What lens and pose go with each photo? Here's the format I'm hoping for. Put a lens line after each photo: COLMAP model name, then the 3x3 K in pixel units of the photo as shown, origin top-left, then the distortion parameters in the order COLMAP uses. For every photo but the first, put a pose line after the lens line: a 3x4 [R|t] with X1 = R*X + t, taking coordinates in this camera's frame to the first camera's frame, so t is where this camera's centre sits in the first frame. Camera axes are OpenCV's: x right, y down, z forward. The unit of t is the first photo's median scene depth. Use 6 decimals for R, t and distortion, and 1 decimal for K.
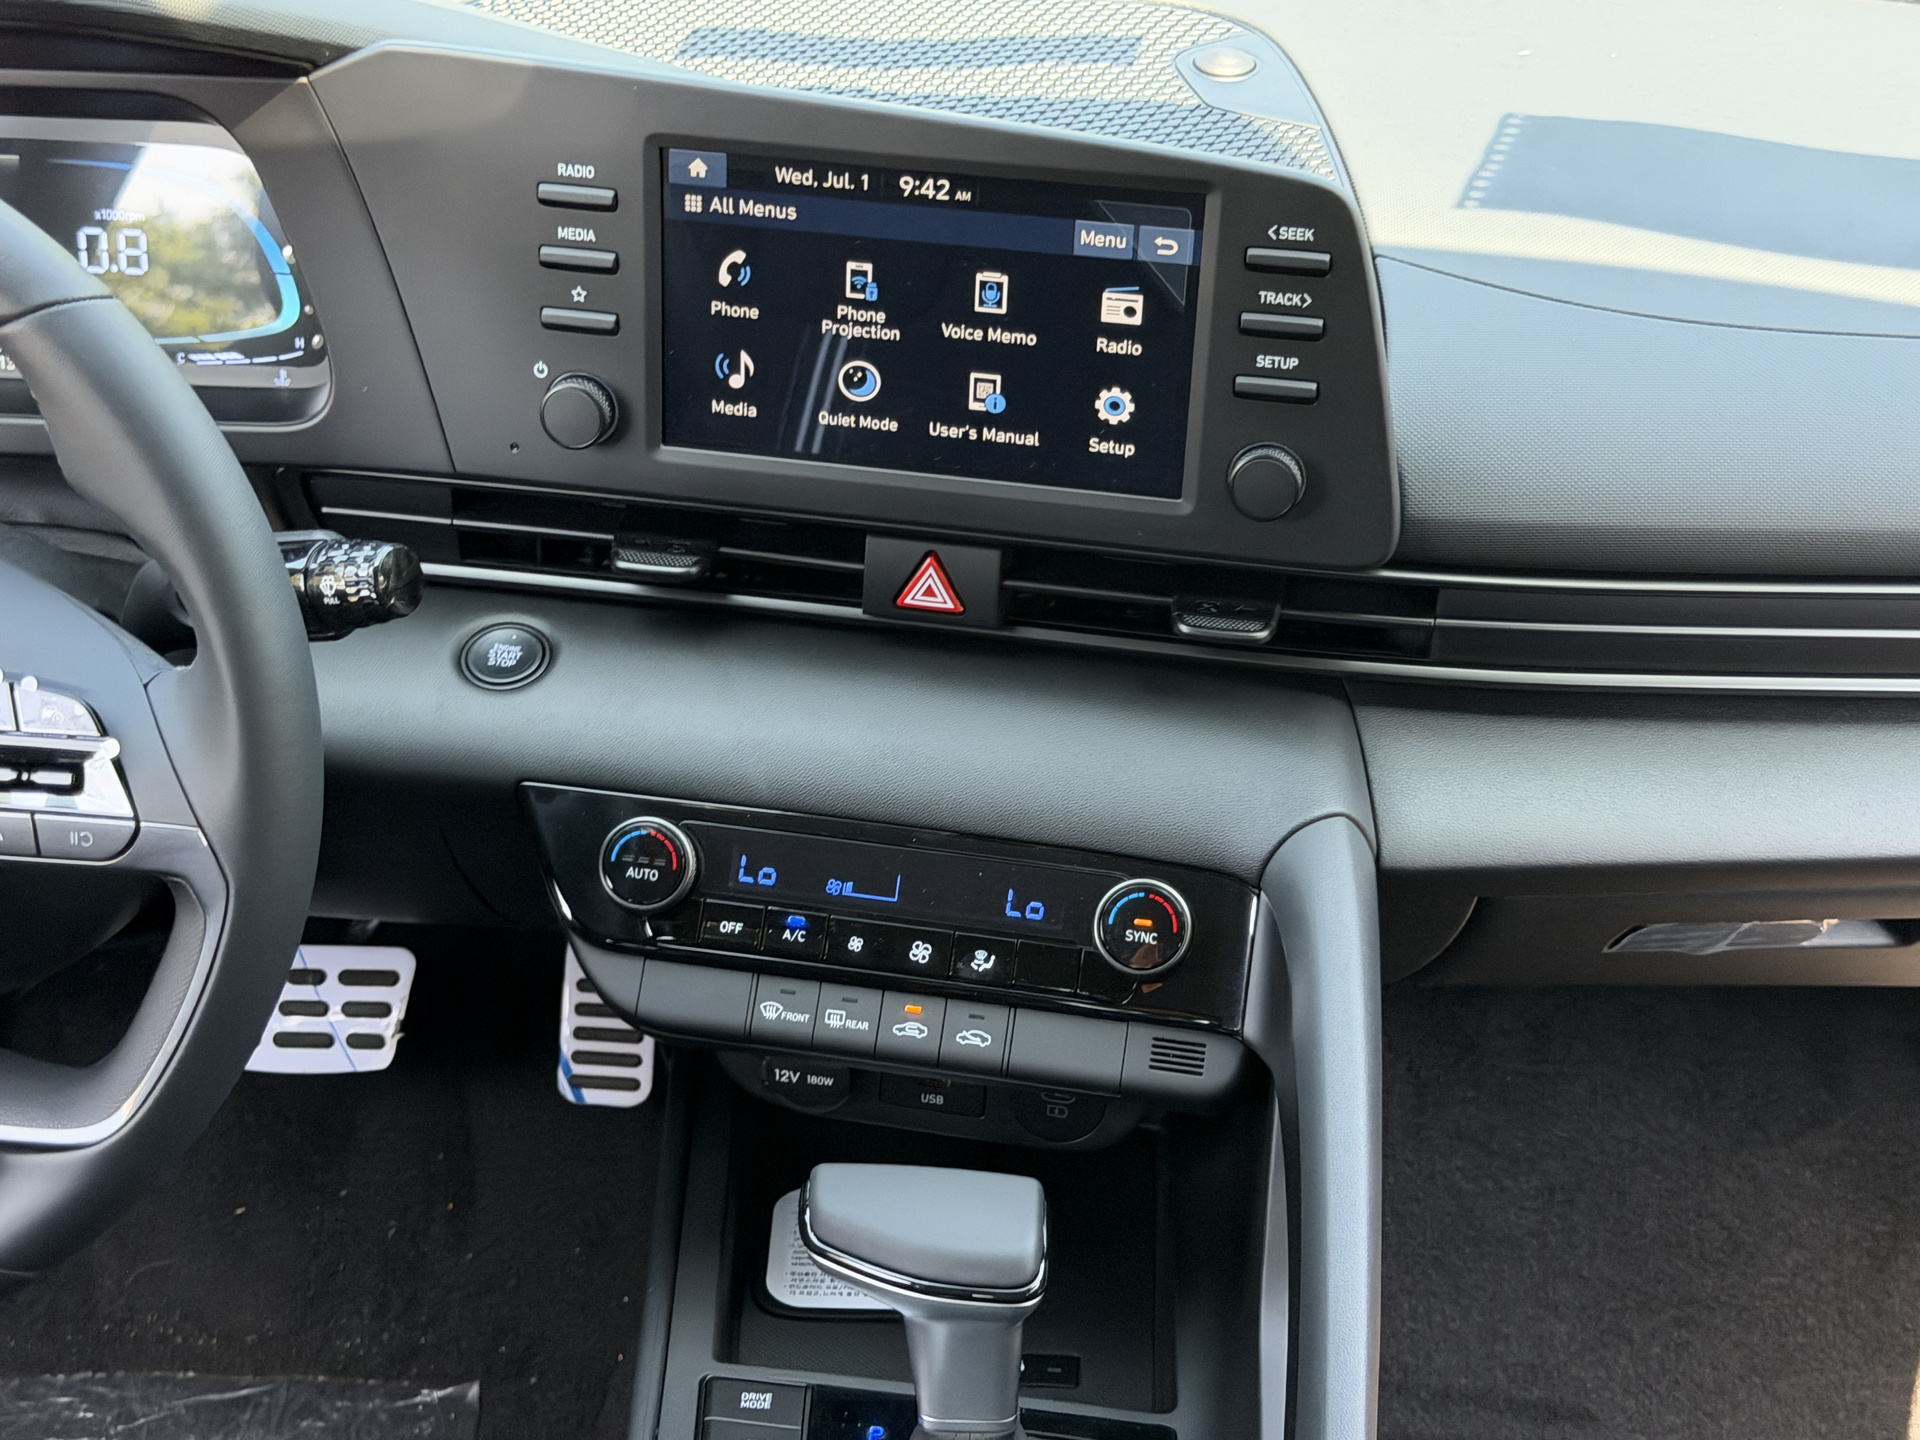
lens RADIAL K [[2755.0, 0, 927.6], [0, 2755.0, 781.4], [0, 0, 1]] dist [0.116724, 0.000000]
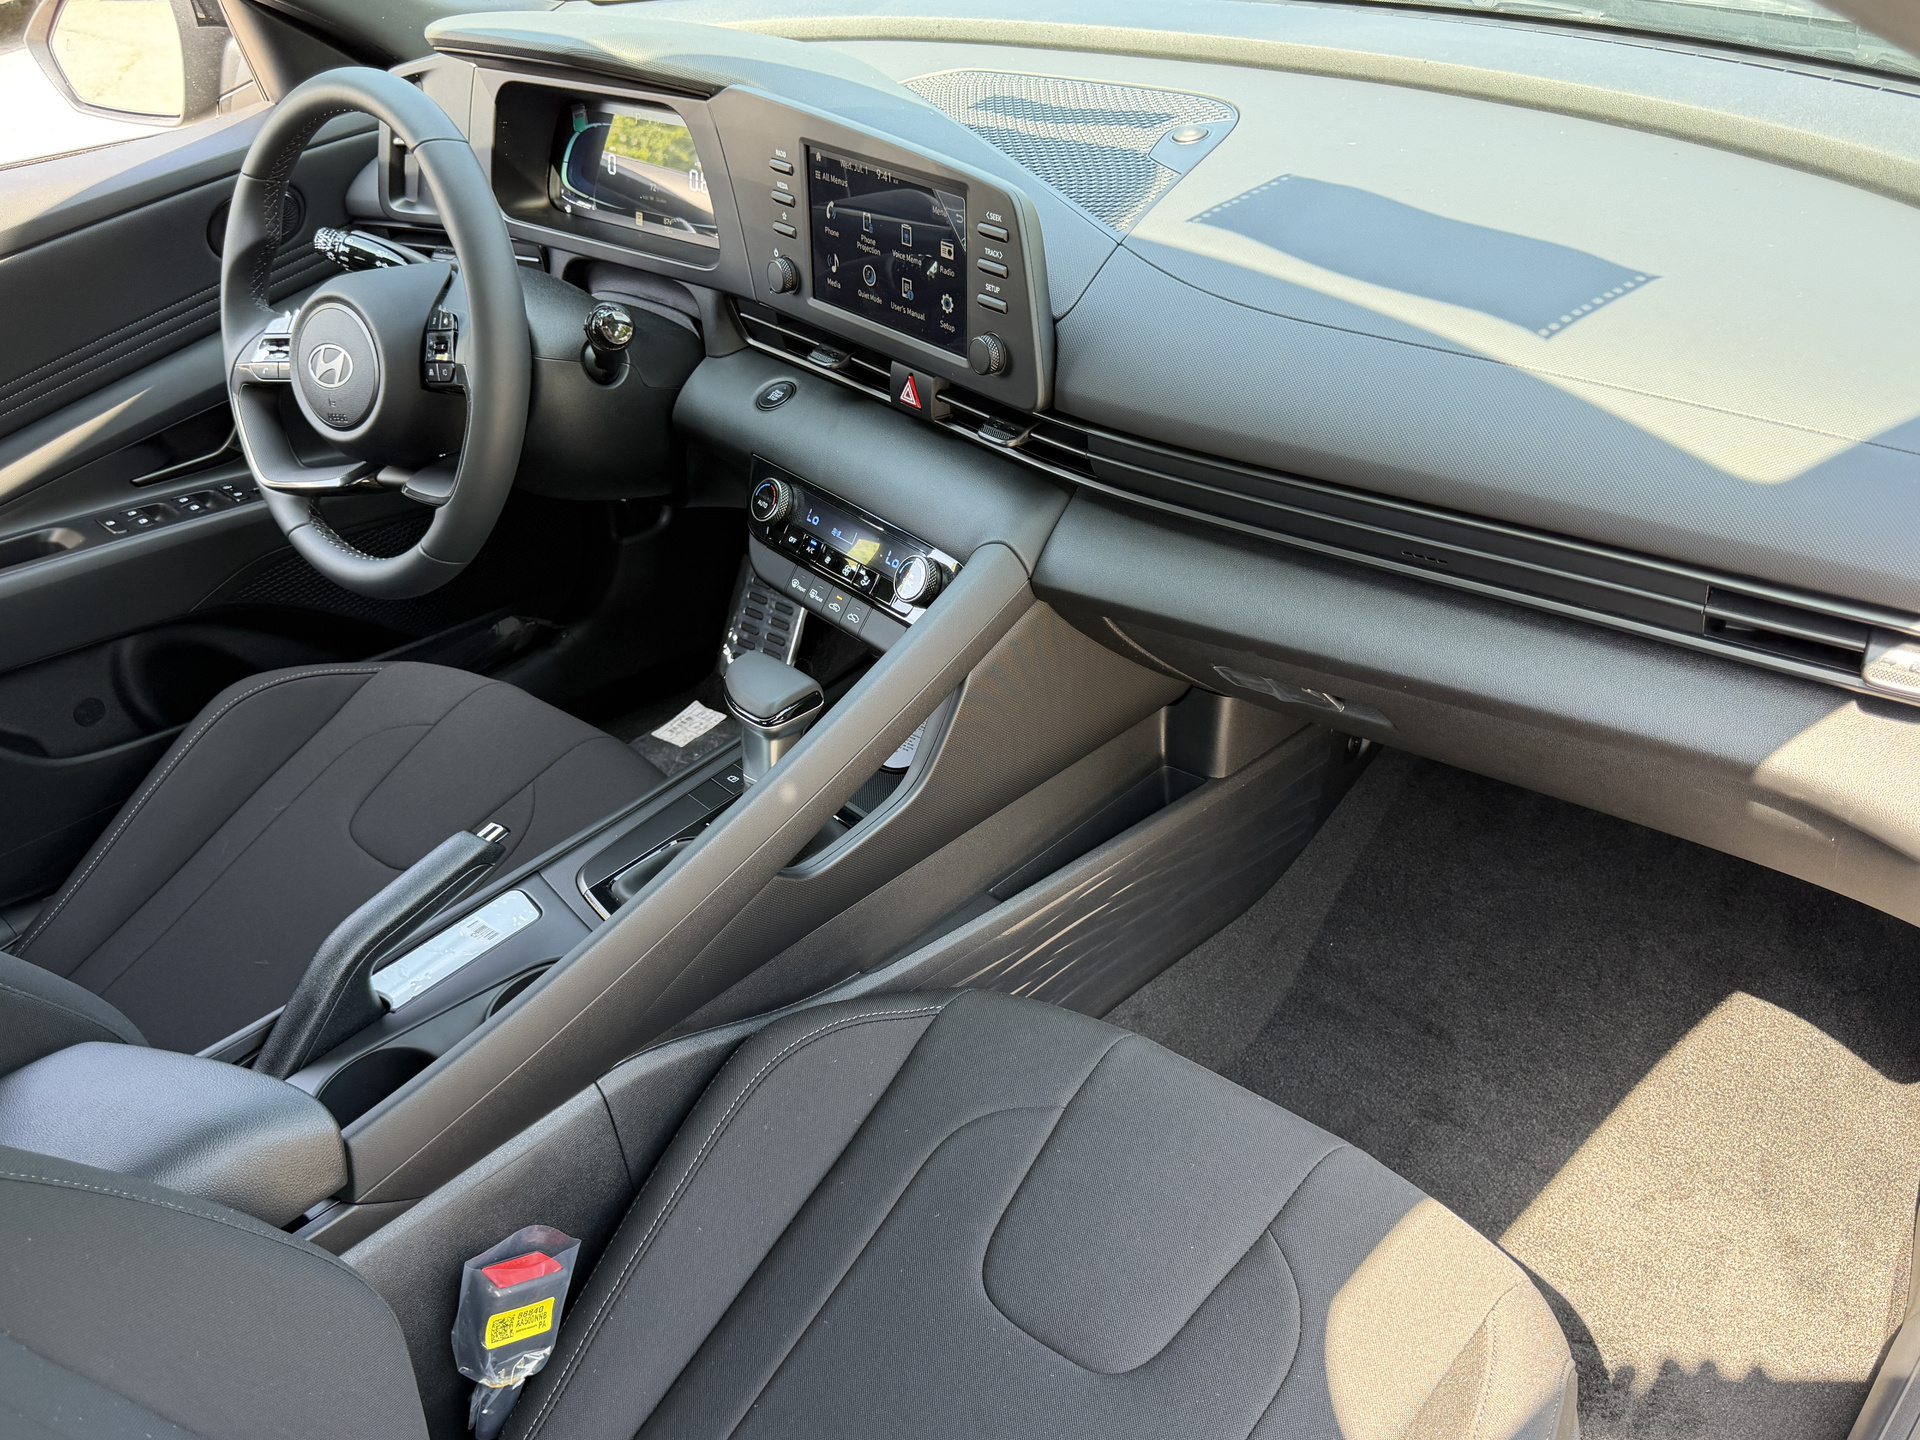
lens RADIAL K [[1702.3, 0, 900.6], [0, 1702.3, 786.8], [0, 0, 1]] dist [0.059142, -0.003230]
pose [[0.721988, 0.310309, -0.618419, 0.850143], [-0.246781, 0.950496, 0.188829, -0.032512], [0.646400, 0.016282, 0.762825, 0.079283]]
